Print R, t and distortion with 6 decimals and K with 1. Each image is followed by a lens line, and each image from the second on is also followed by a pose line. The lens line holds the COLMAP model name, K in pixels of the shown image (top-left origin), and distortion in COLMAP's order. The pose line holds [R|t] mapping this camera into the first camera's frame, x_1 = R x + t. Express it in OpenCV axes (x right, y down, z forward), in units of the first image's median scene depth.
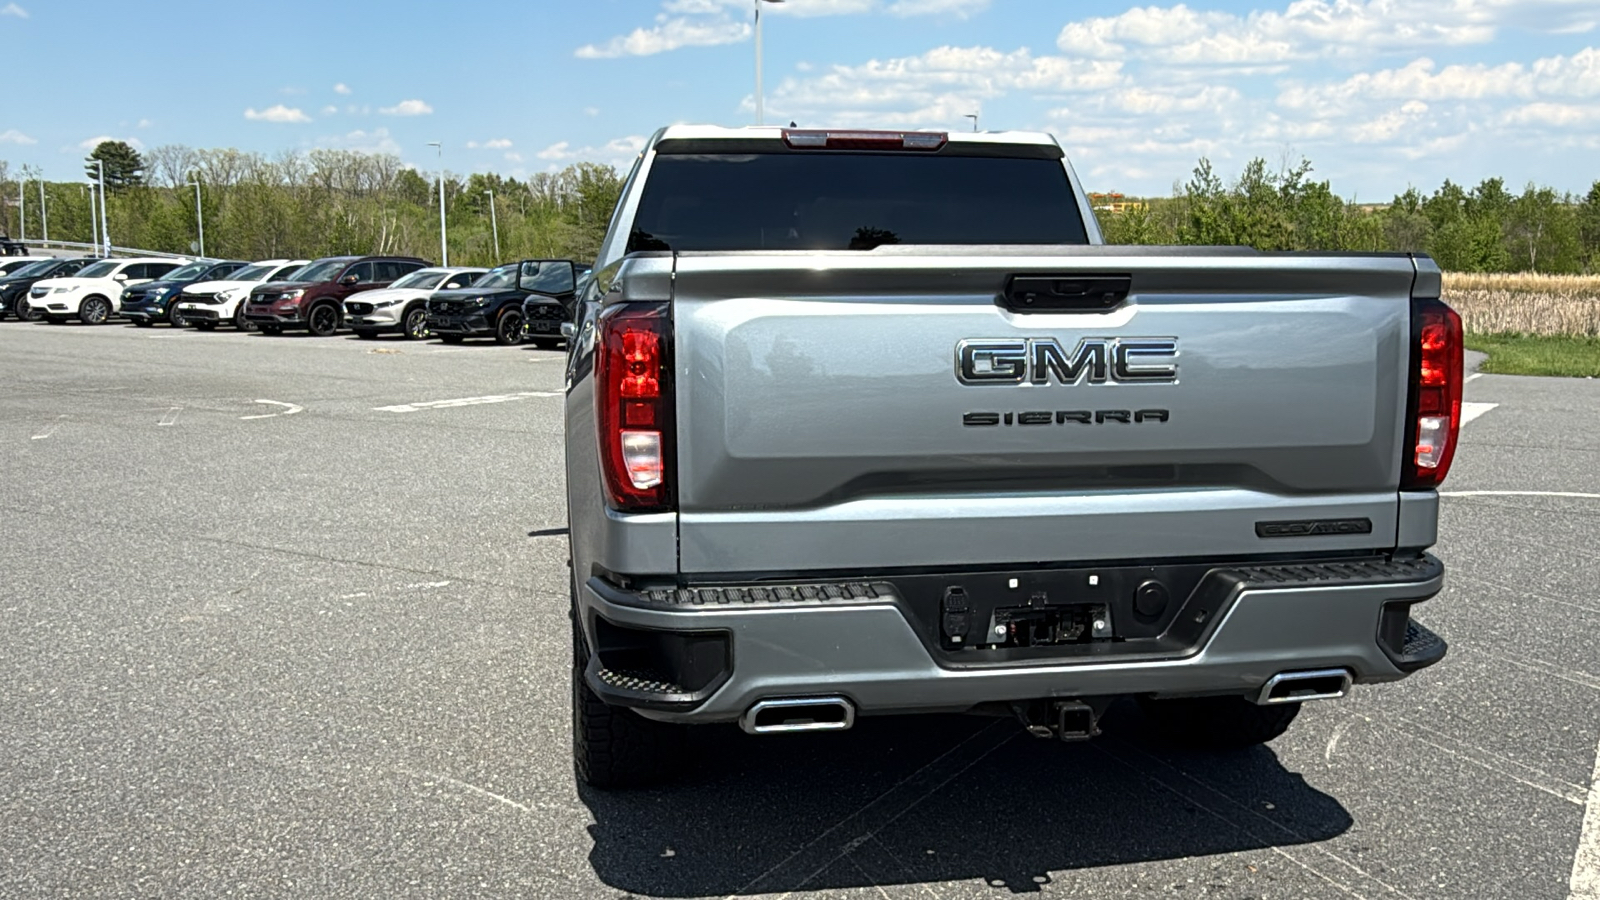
lens RADIAL K [[1383.5, 0, 797.1], [0, 1383.5, 447.2], [0, 0, 1]] dist [0.007059, -0.017405]
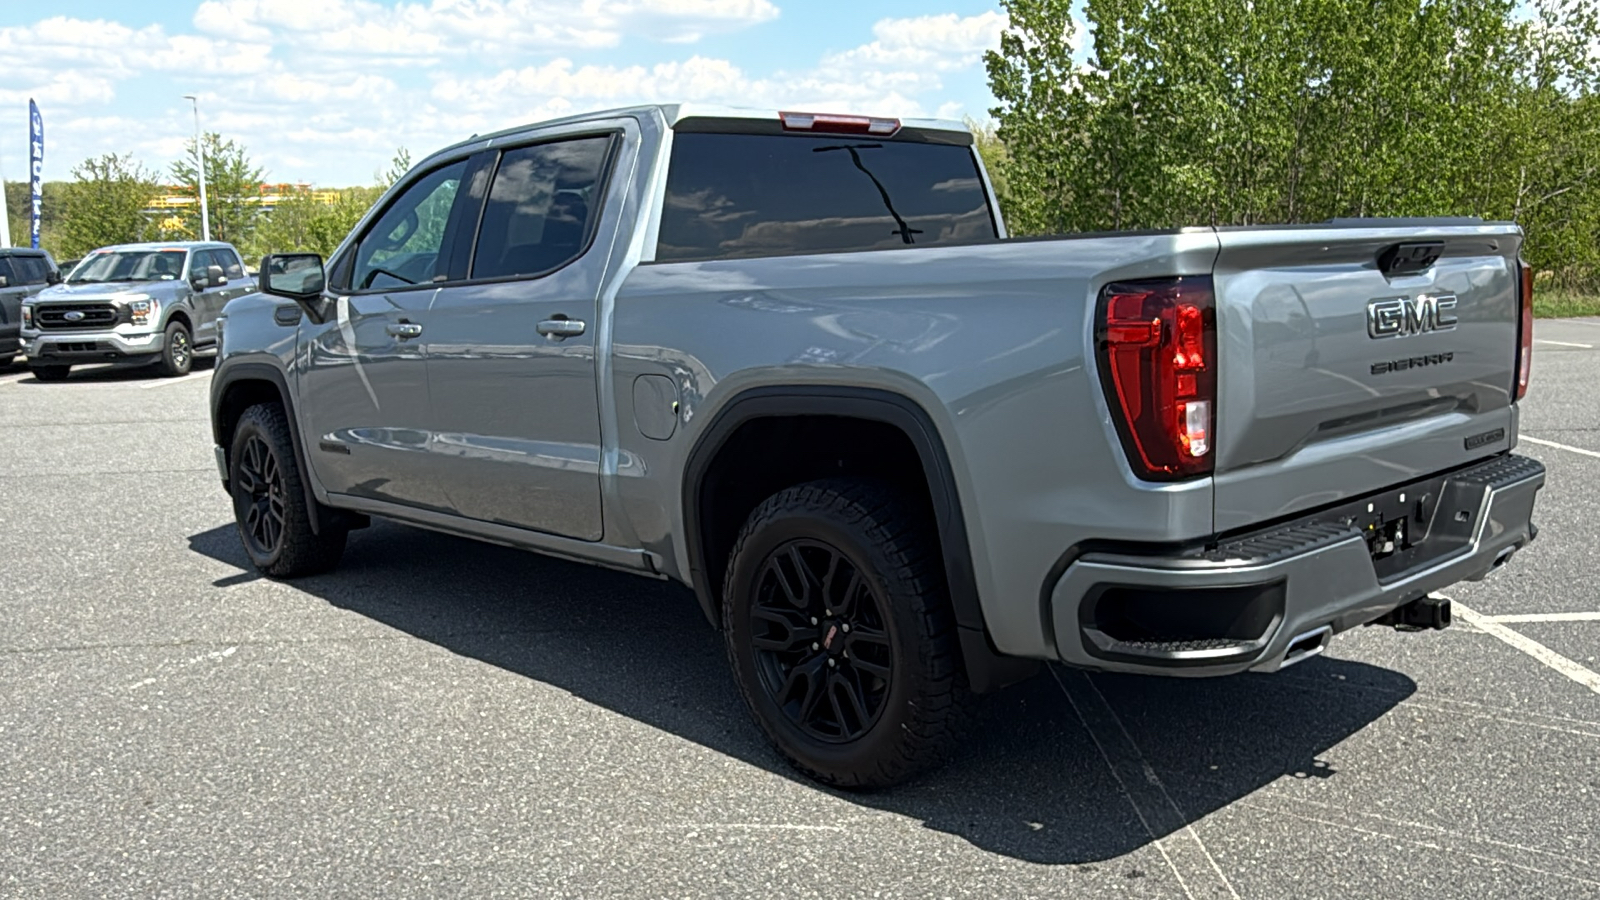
lens RADIAL K [[1383.5, 0, 798.2], [0, 1383.5, 452.1], [0, 0, 1]] dist [0.007059, -0.017405]
pose [[0.839045, -0.100252, 0.534746, -0.683298], [0.094775, 0.994781, 0.037792, -0.030744], [-0.535744, 0.018971, 0.844167, 0.210883]]
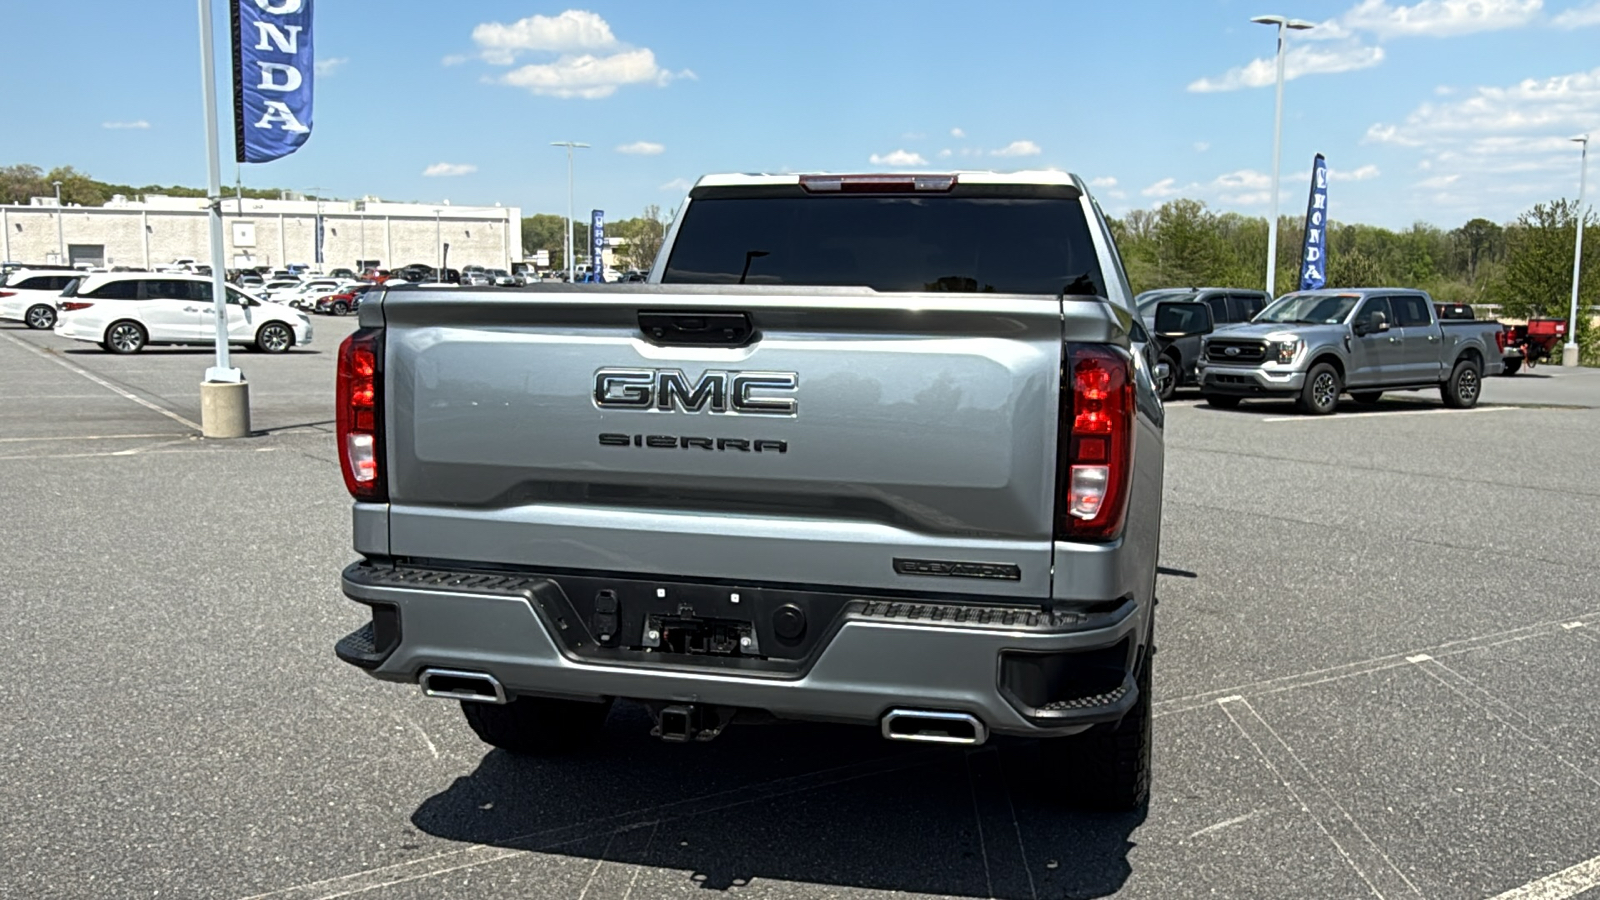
lens RADIAL K [[1383.5, 0, 798.8], [0, 1383.5, 451.4], [0, 0, 1]] dist [0.007059, -0.017405]
pose [[0.912988, 0.056956, -0.403992, 0.539797], [-0.066427, 0.997746, -0.009454, -0.007730], [0.402543, 0.035468, 0.914714, 0.033895]]
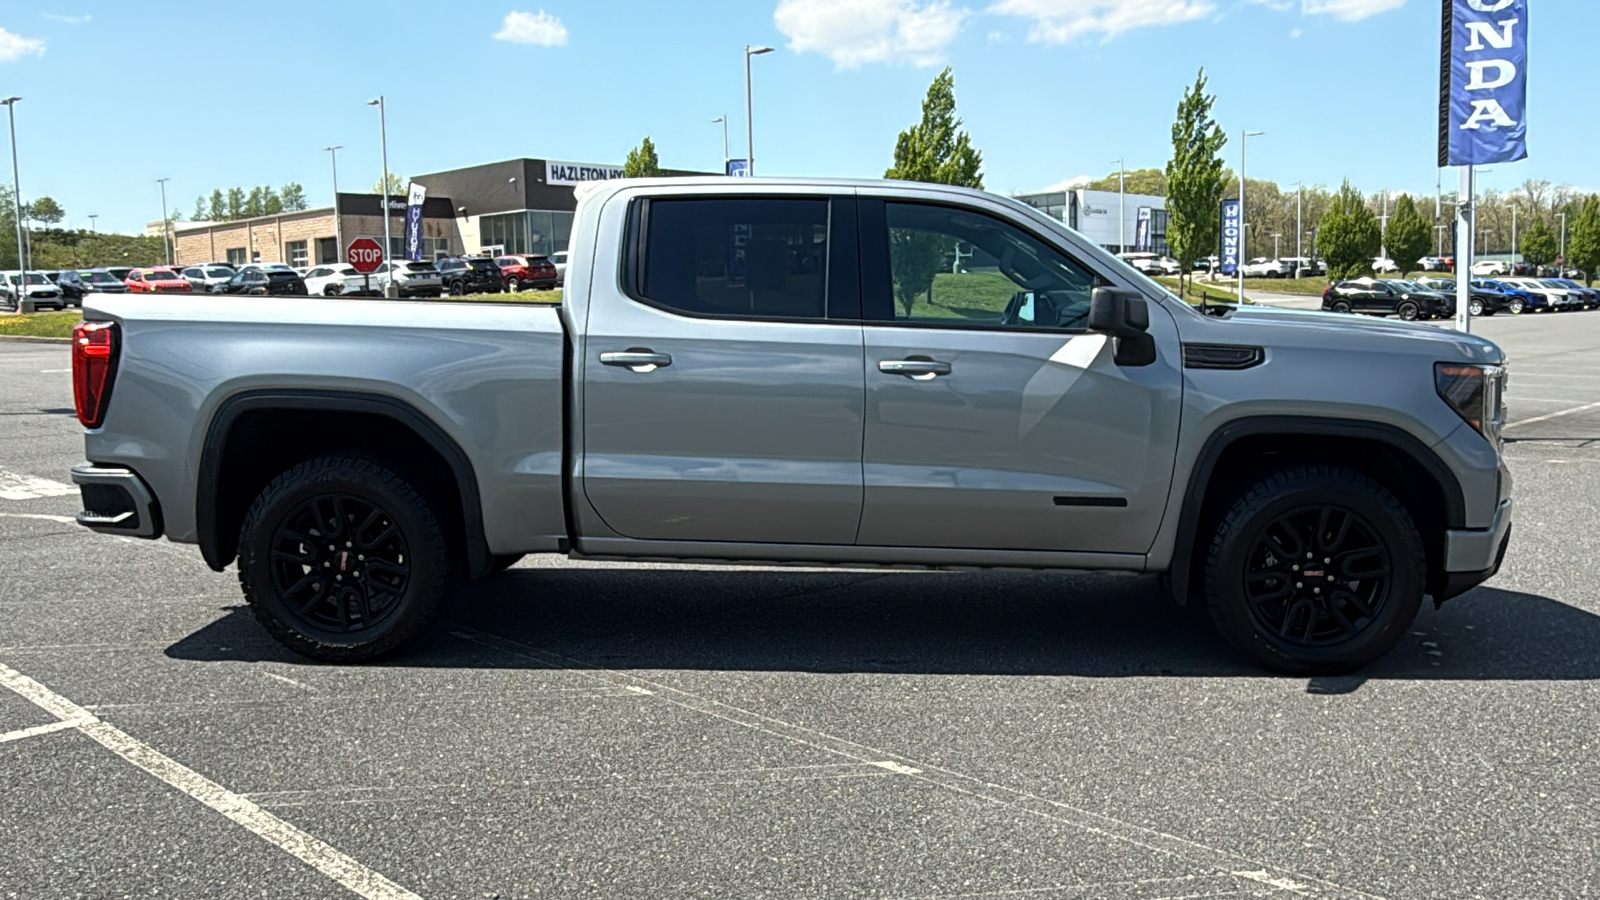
lens RADIAL K [[1383.5, 0, 799.4], [0, 1383.5, 441.6], [0, 0, 1]] dist [0.007059, -0.017405]
pose [[-0.195430, 0.099615, -0.975646, 1.659926], [-0.121011, 0.984776, 0.124787, -0.233858], [0.973223, 0.142451, -0.180400, 1.826283]]
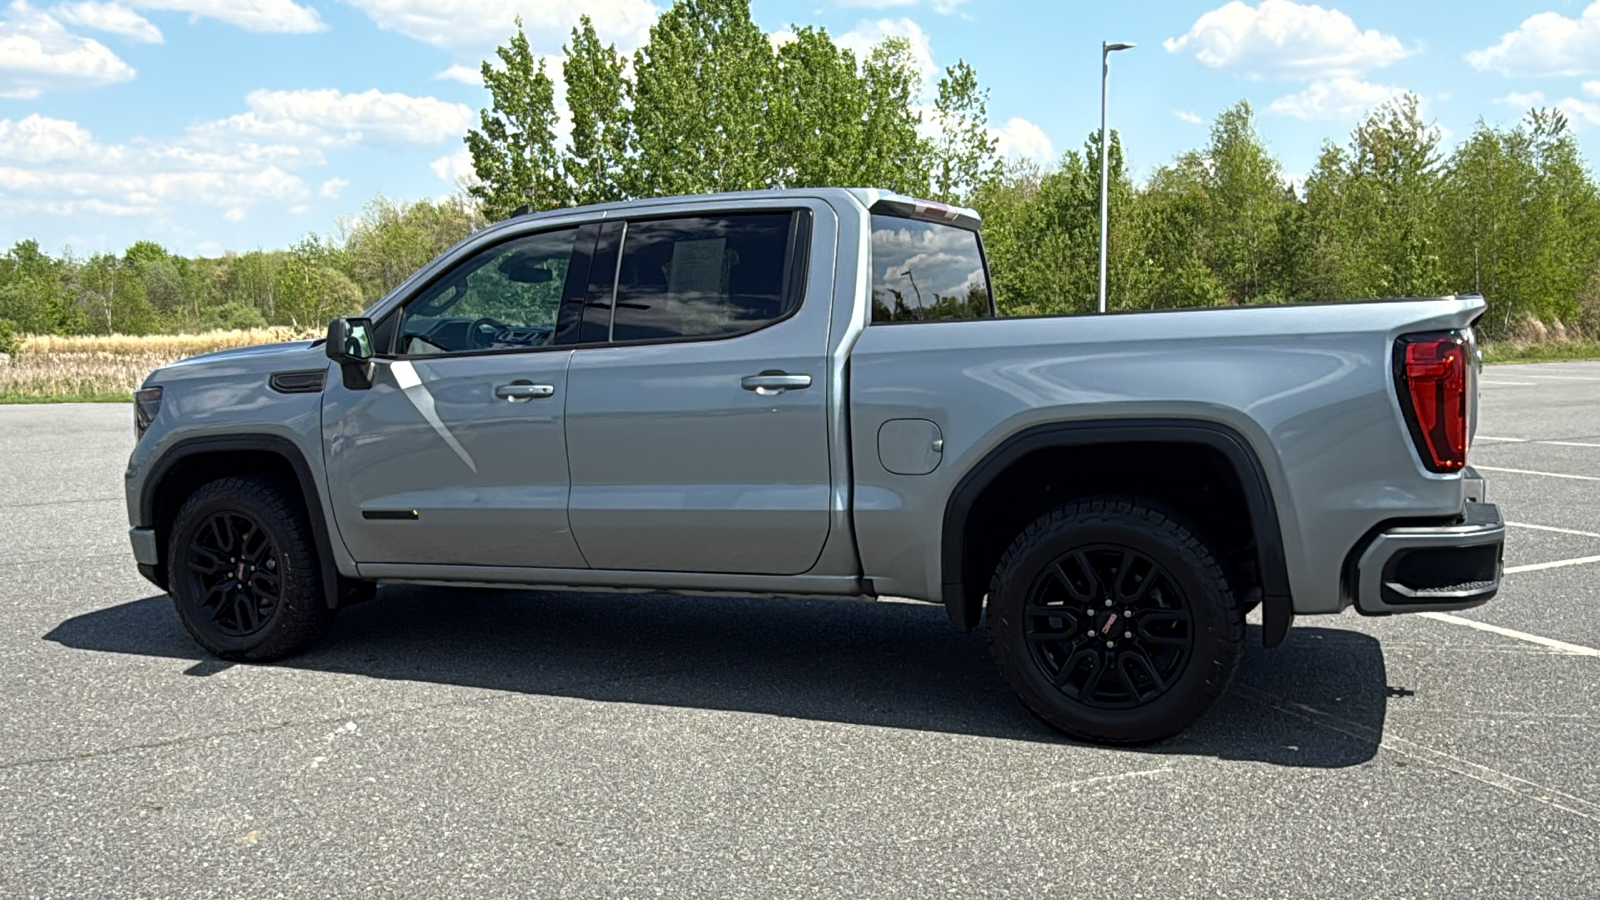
lens RADIAL K [[1383.5, 0, 804.0], [0, 1383.5, 457.5], [0, 0, 1]] dist [0.007059, -0.017405]
pose [[0.537958, -0.096001, 0.837487, -1.302522], [0.127065, 0.991377, 0.032021, -0.078199], [-0.833340, 0.089189, 0.545518, 0.581216]]
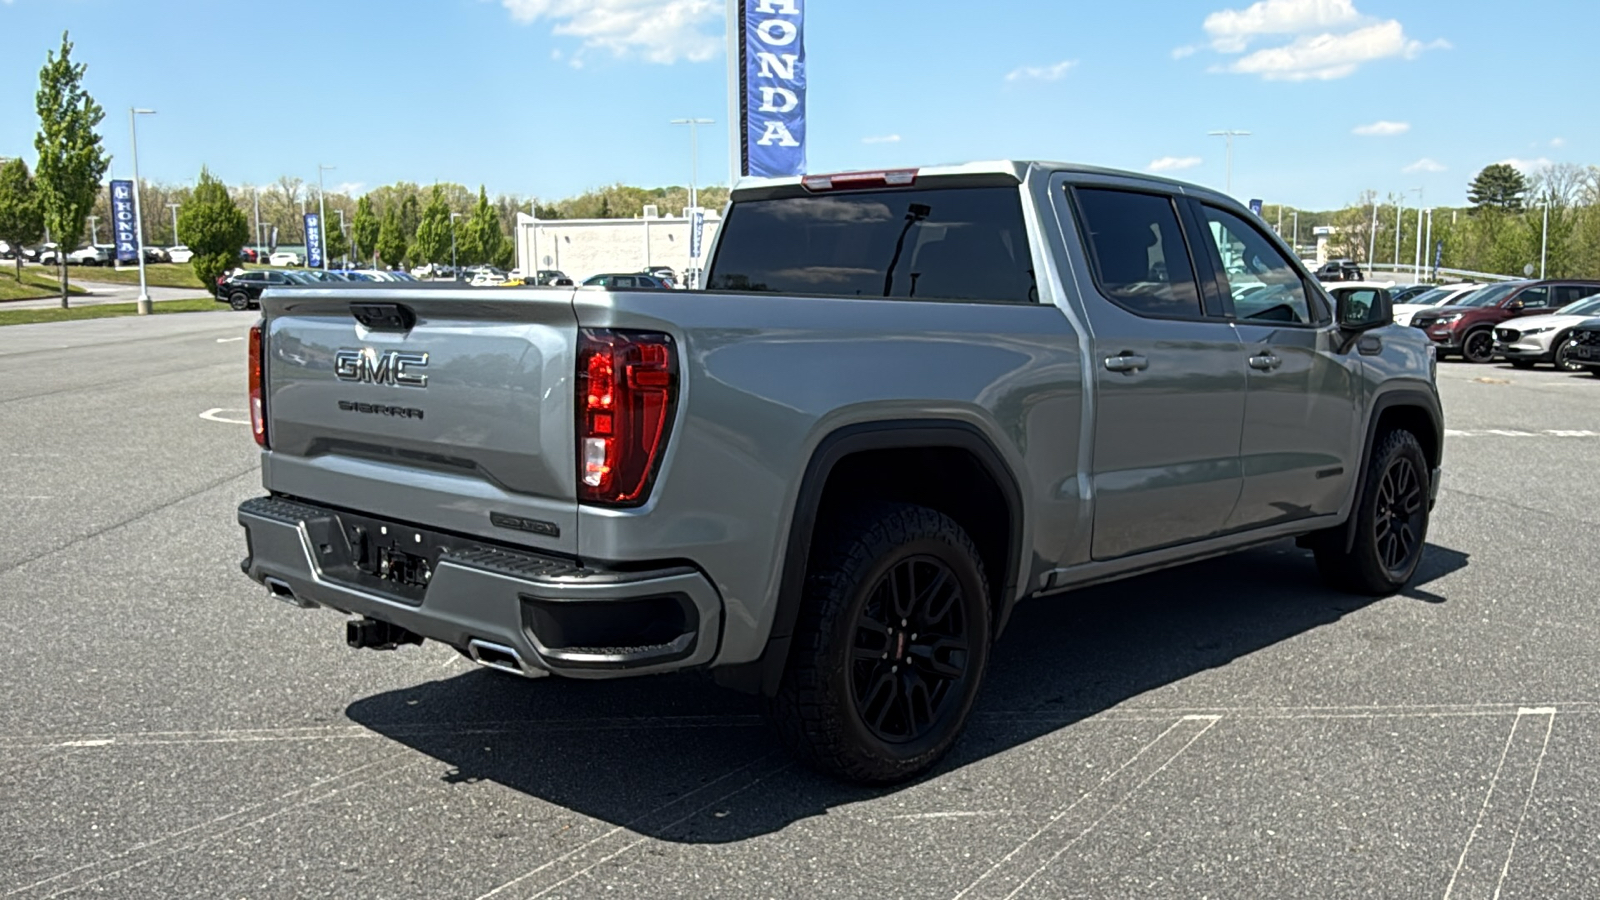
lens RADIAL K [[1383.5, 0, 798.8], [0, 1383.5, 442.4], [0, 0, 1]] dist [0.007059, -0.017405]
pose [[0.603962, 0.088667, -0.792066, 1.147786], [-0.104379, 0.994033, 0.031685, -0.056656], [0.790149, 0.063539, 0.609613, 0.383757]]
